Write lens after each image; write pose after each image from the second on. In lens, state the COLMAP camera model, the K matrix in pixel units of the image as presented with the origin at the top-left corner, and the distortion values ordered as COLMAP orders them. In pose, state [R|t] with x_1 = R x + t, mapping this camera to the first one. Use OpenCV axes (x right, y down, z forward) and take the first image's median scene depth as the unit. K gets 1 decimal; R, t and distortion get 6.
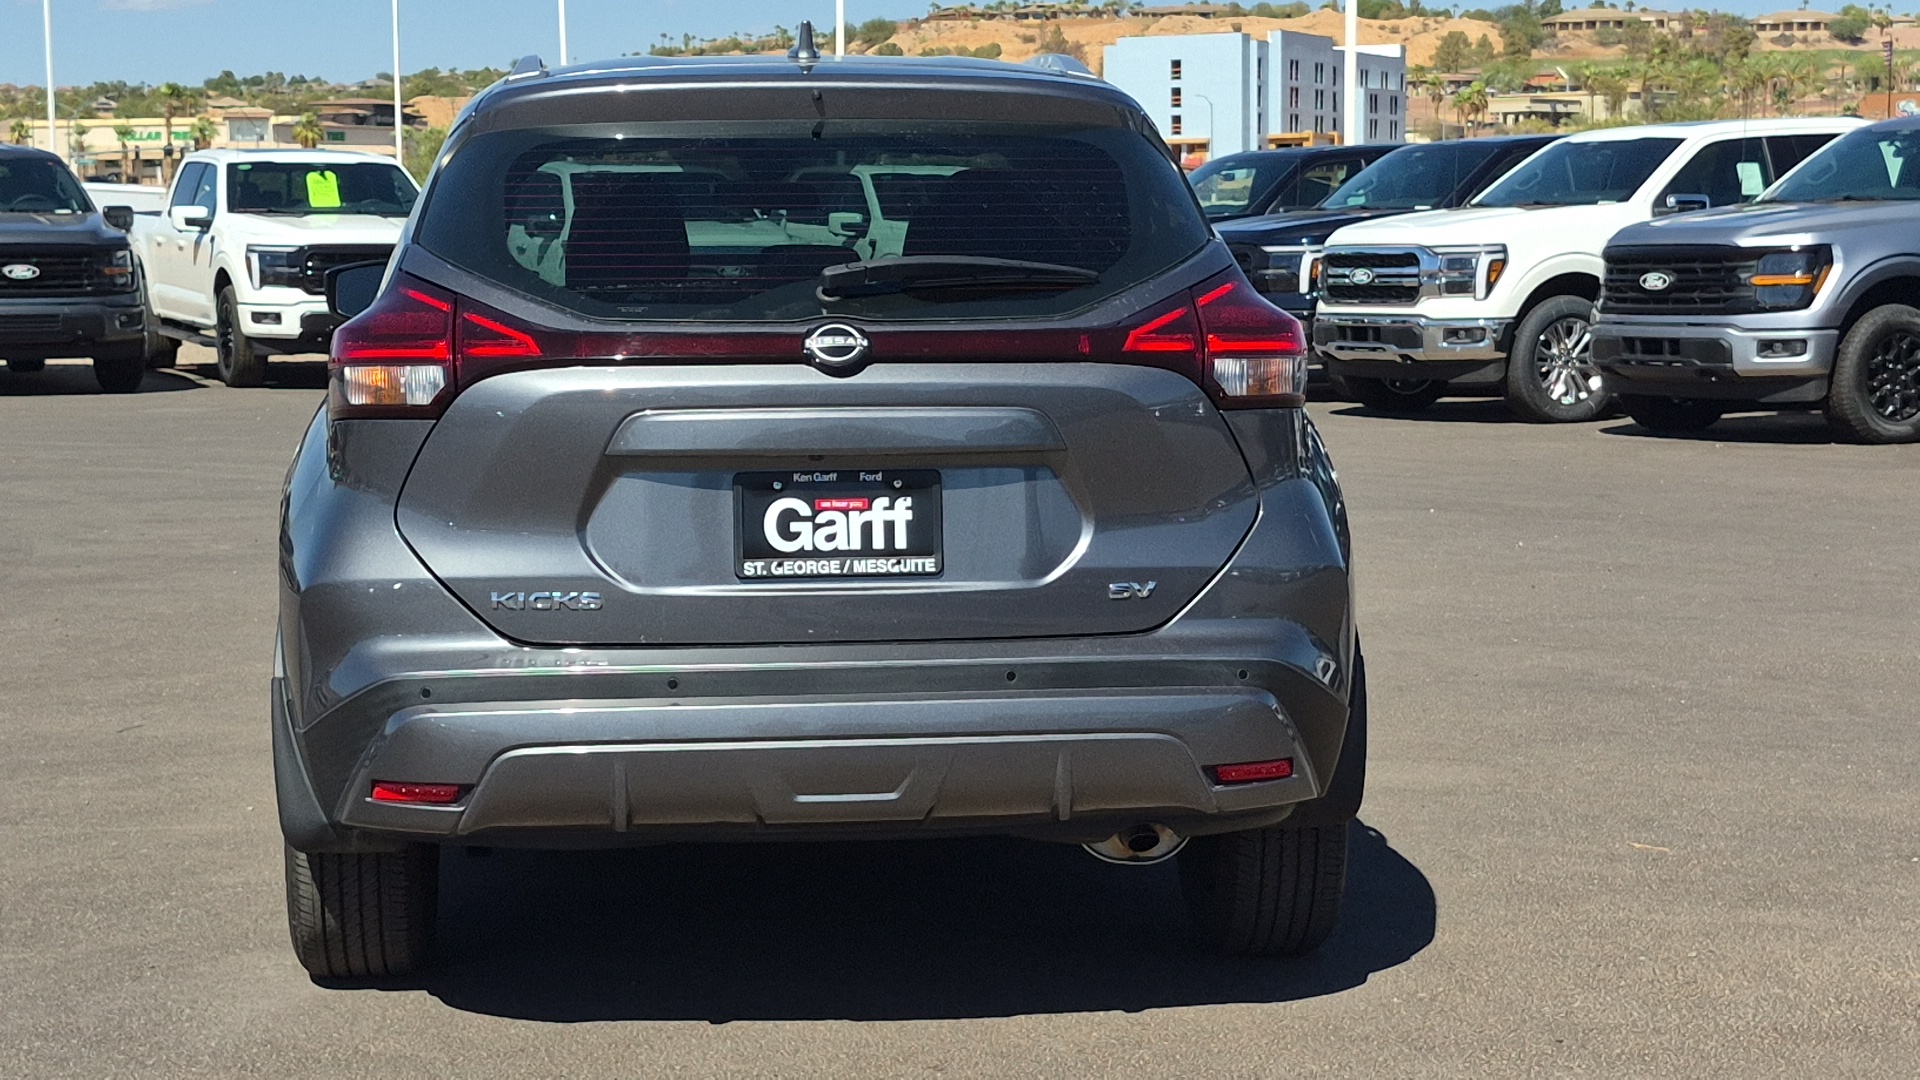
lens RADIAL K [[3354.6, 0, 956.2], [0, 3354.6, 538.7], [0, 0, 1]] dist [0.169047, 0.000000]
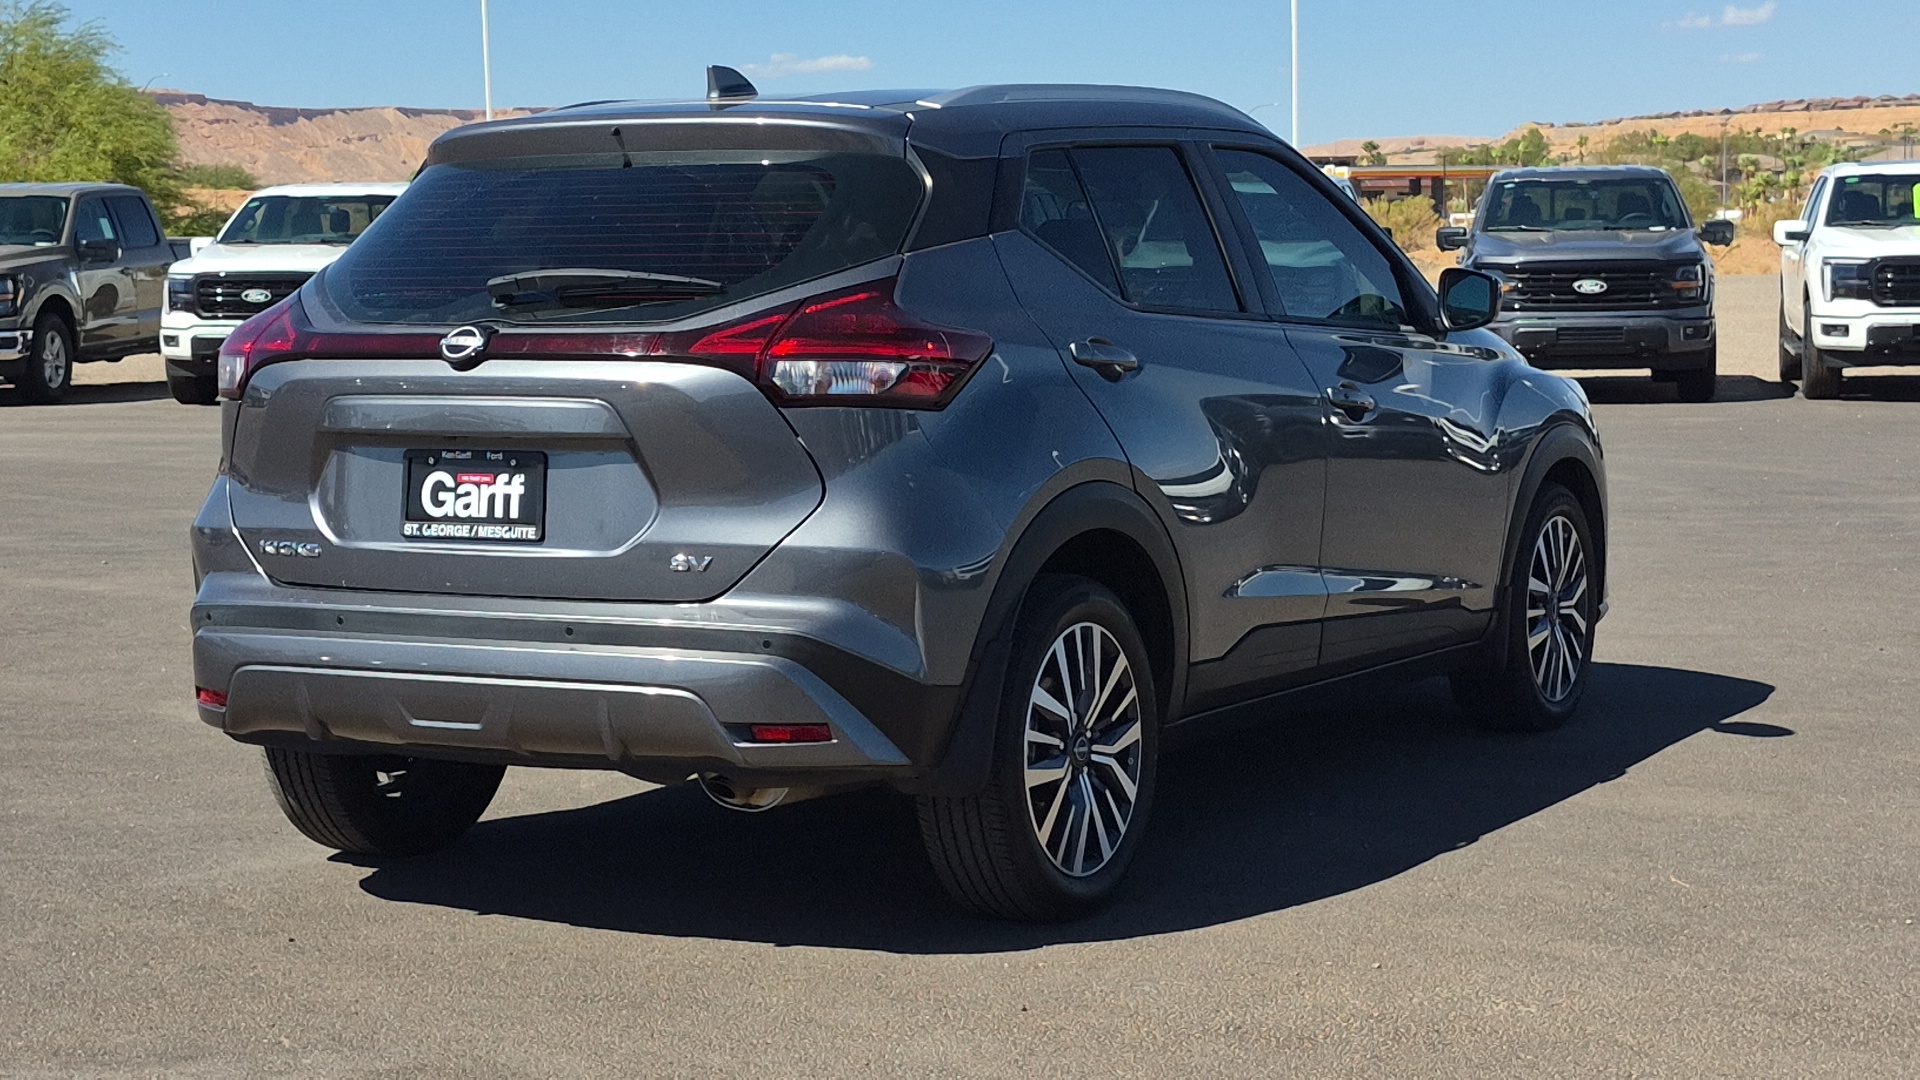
lens RADIAL K [[3354.6, 0, 955.5], [0, 3354.6, 536.4], [0, 0, 1]] dist [0.169047, 0.000000]
pose [[0.814980, 0.043583, -0.577848, 0.747253], [-0.046374, 0.998875, 0.009934, -0.008975], [0.577631, 0.018701, 0.816084, 0.122097]]
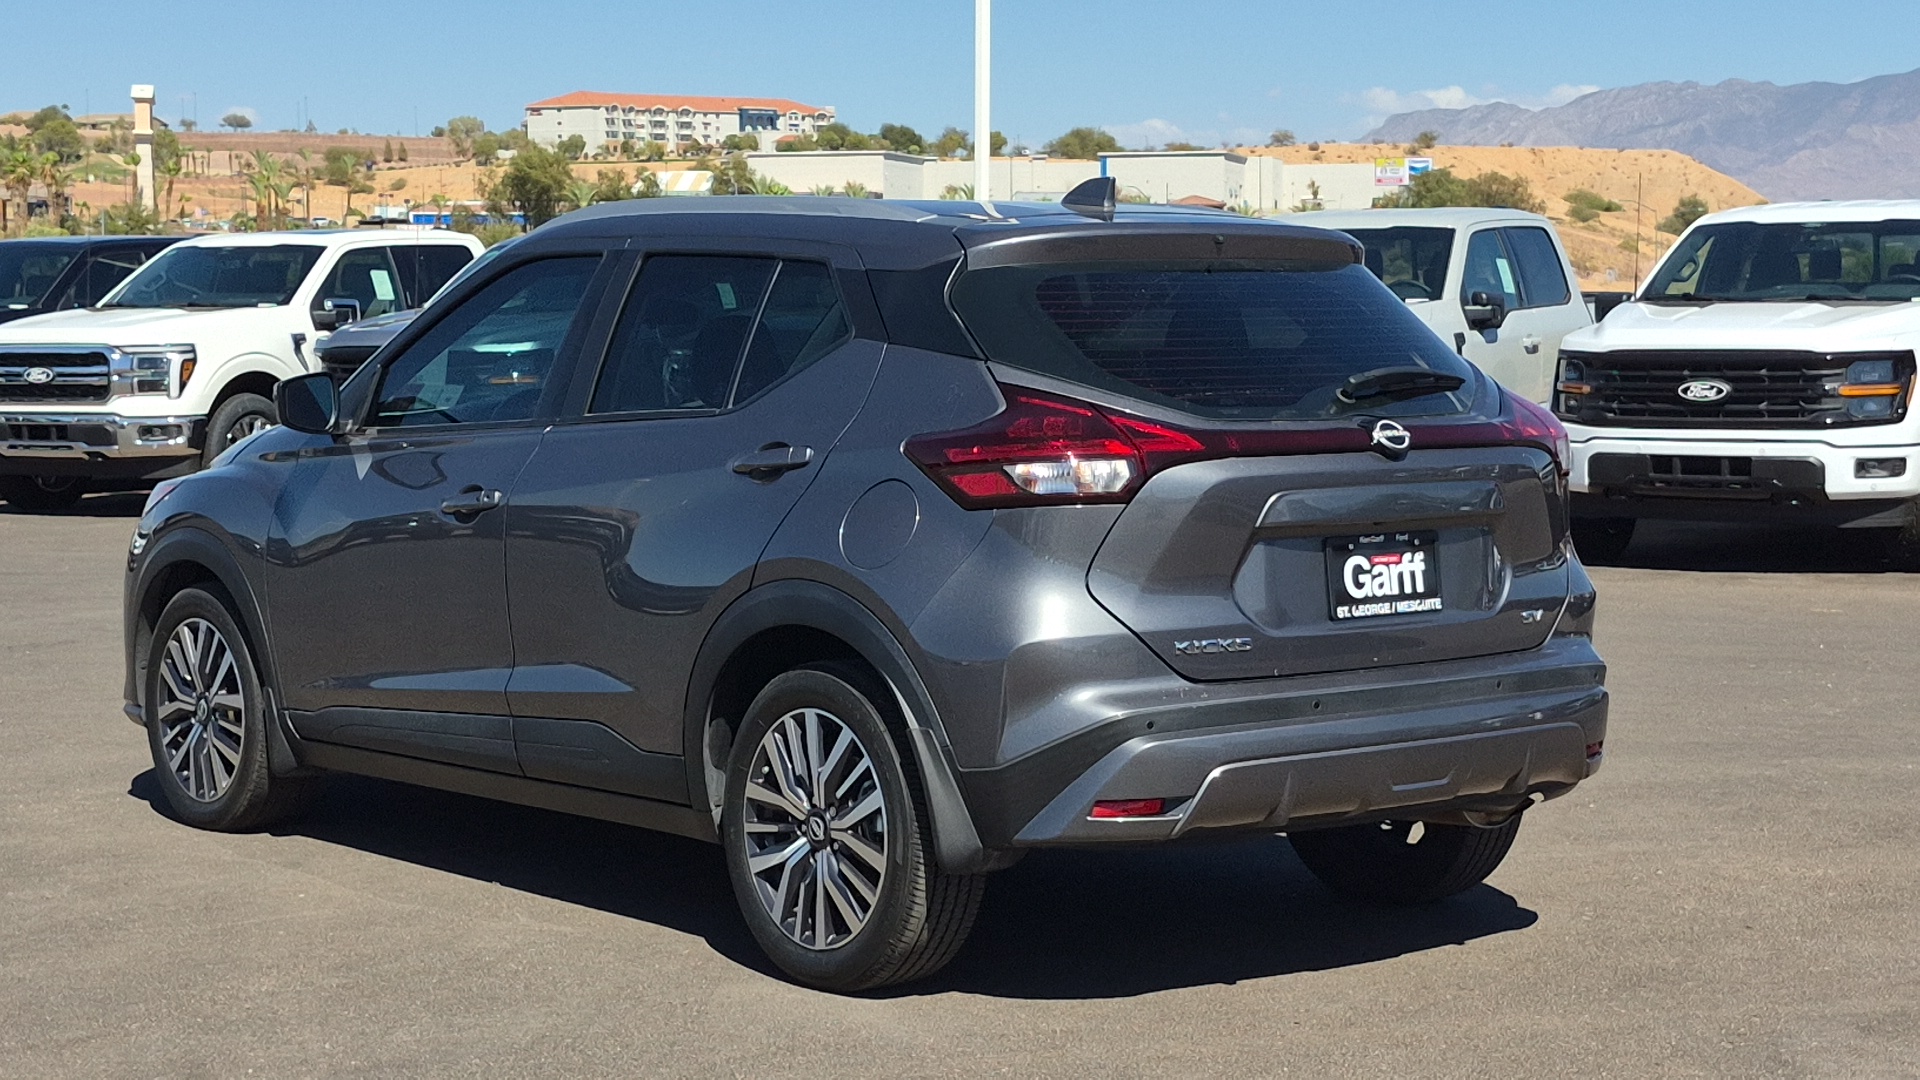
lens RADIAL K [[3354.6, 0, 958.1], [0, 3354.6, 544.5], [0, 0, 1]] dist [0.169047, 0.000000]
pose [[0.836431, -0.037210, 0.546807, -0.828269], [0.051399, 0.998621, -0.010668, -0.010101], [-0.545656, 0.037028, 0.837190, 0.008699]]
